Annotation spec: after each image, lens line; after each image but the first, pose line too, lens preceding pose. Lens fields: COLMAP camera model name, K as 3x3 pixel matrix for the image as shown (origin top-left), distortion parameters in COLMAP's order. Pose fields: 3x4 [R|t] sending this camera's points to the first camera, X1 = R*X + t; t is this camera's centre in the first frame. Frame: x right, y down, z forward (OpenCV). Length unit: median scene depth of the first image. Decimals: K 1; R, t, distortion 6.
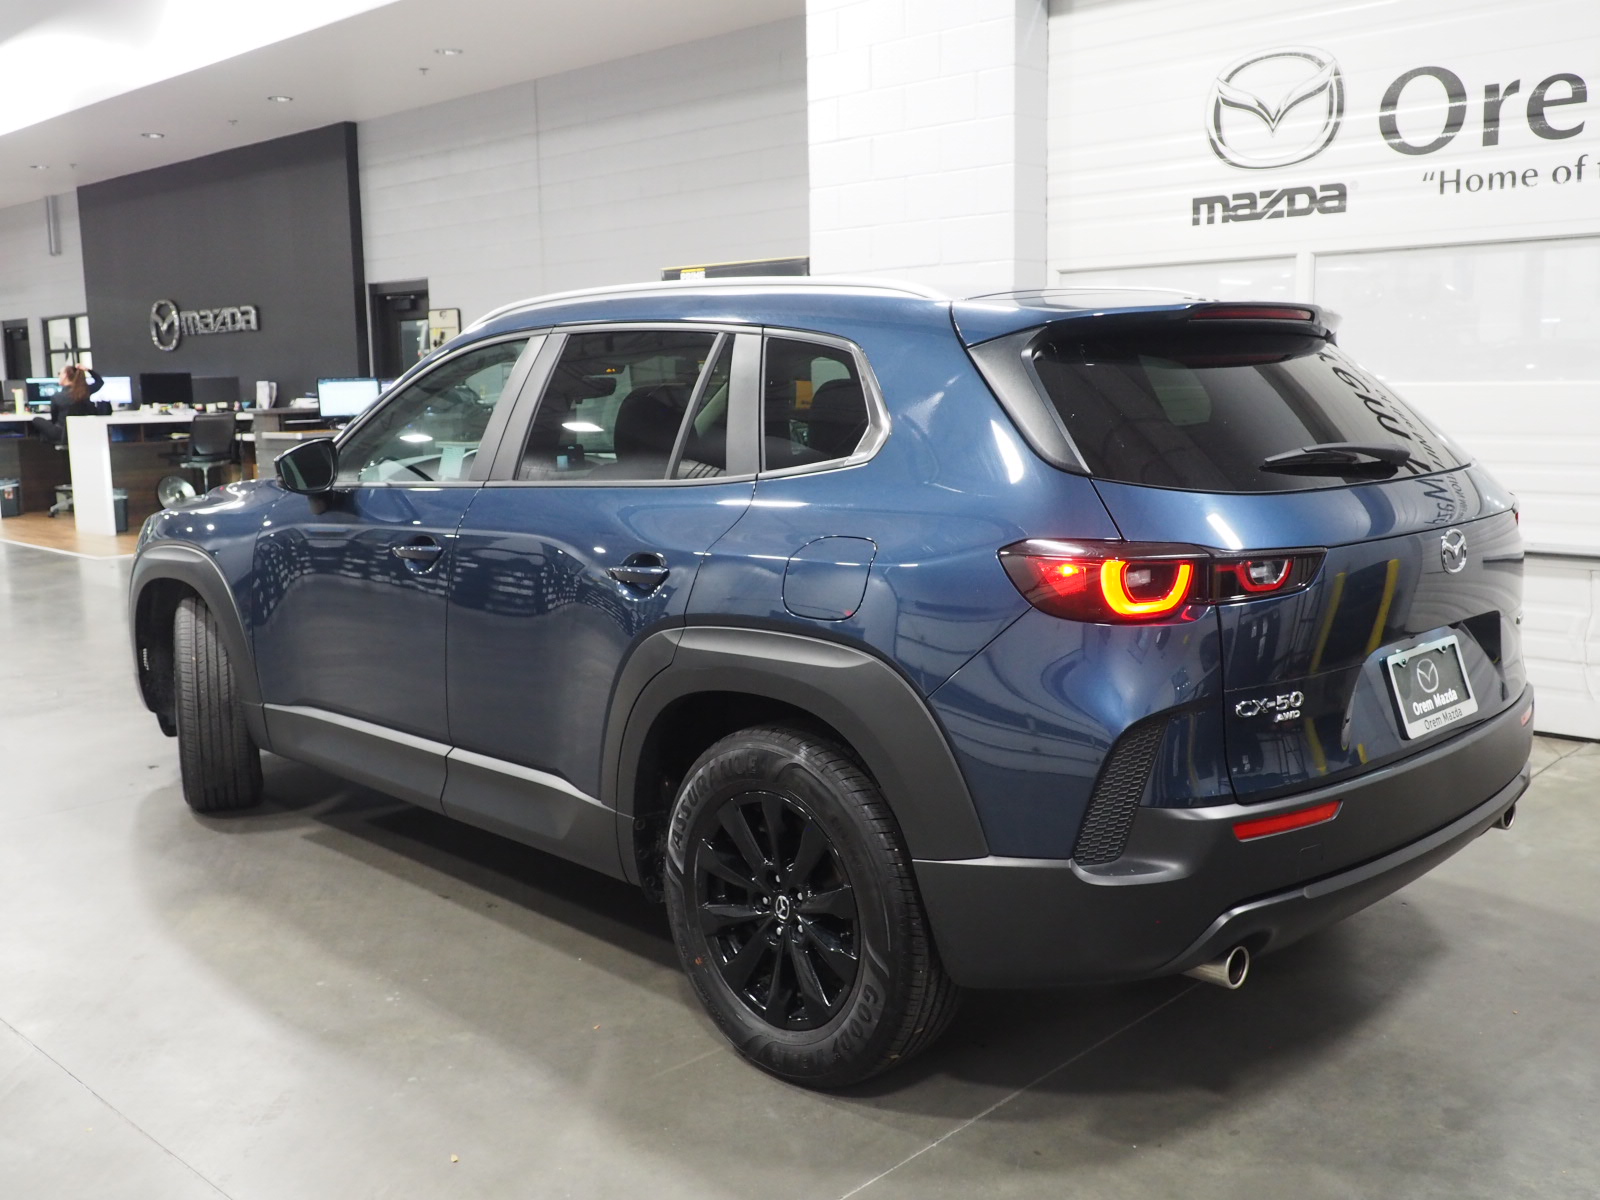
lens RADIAL K [[1528.0, 0, 800.9], [0, 1528.0, 583.2], [0, 0, 1]] dist [-0.007897, 0.000000]
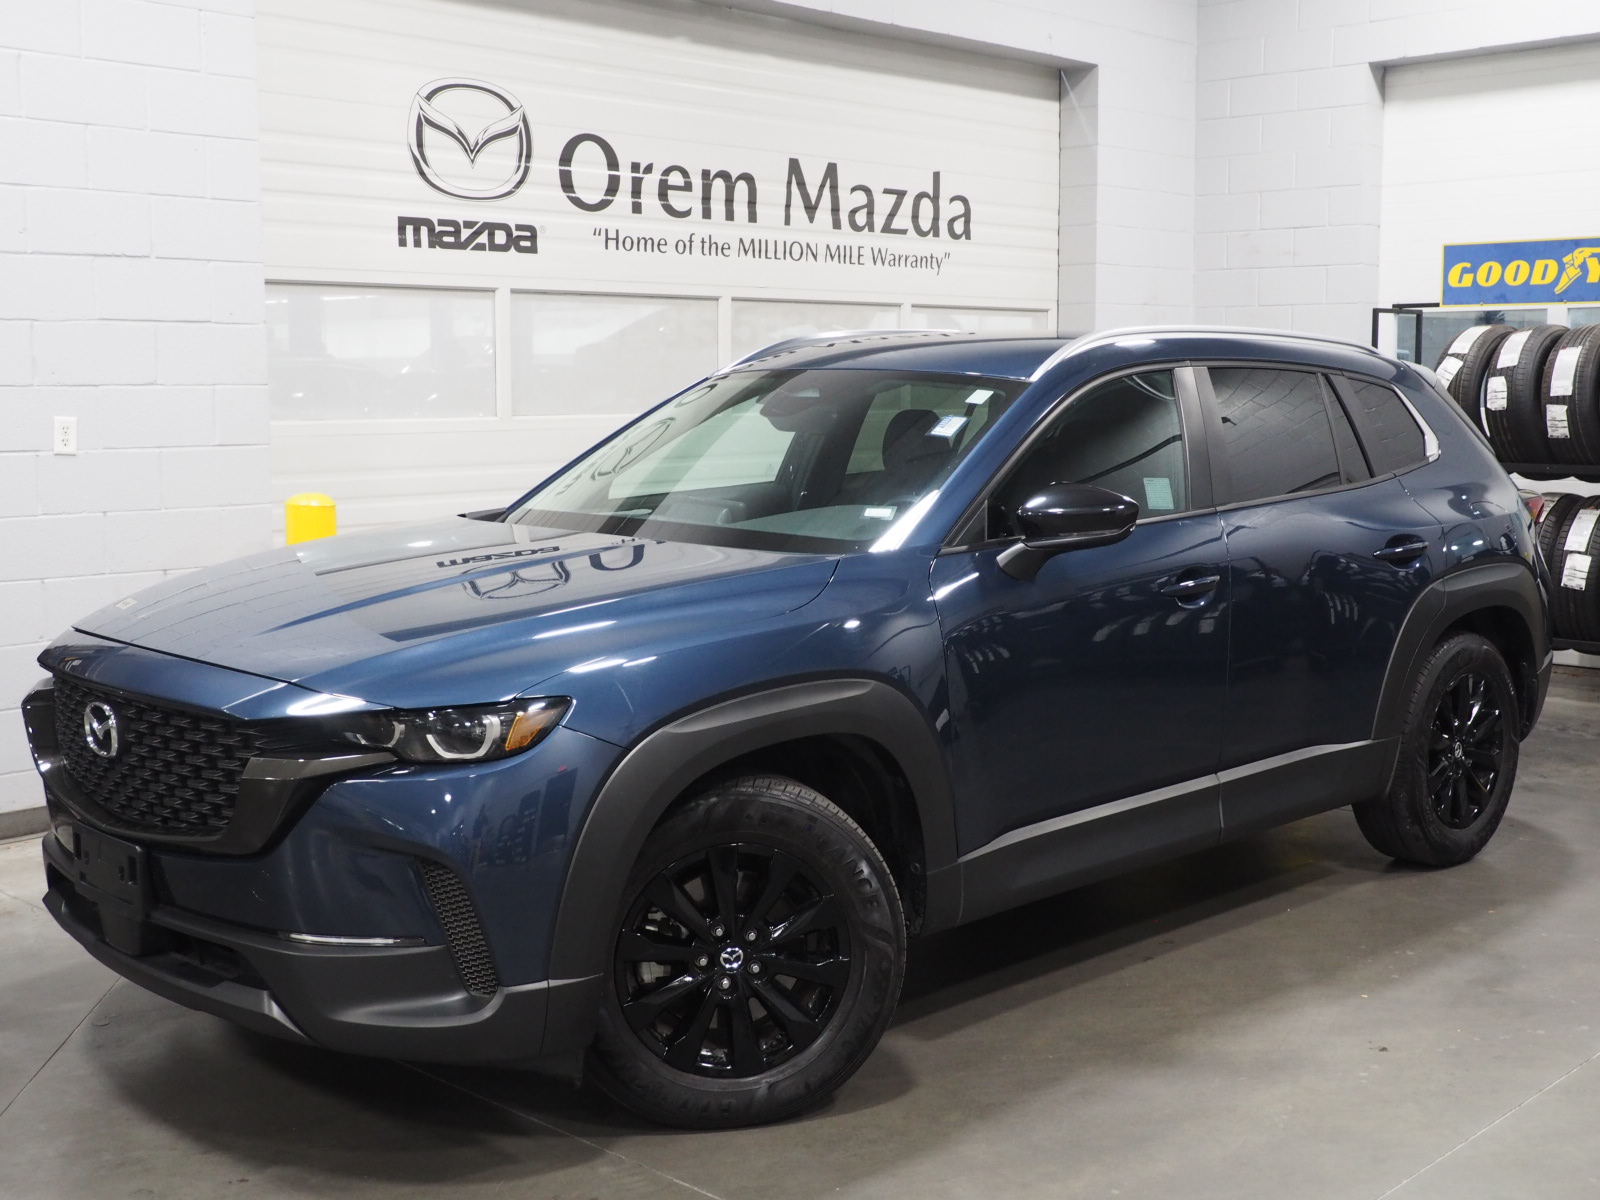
lens RADIAL K [[1940.7, 0, 801.2], [0, 1940.7, 611.0], [0, 0, 1]] dist [-0.001524, 0.000000]
pose [[-0.010282, -0.101660, 0.994766, -1.006010], [0.141161, 0.984709, 0.102091, -0.111747], [-0.989933, 0.141472, 0.004226, 0.852129]]
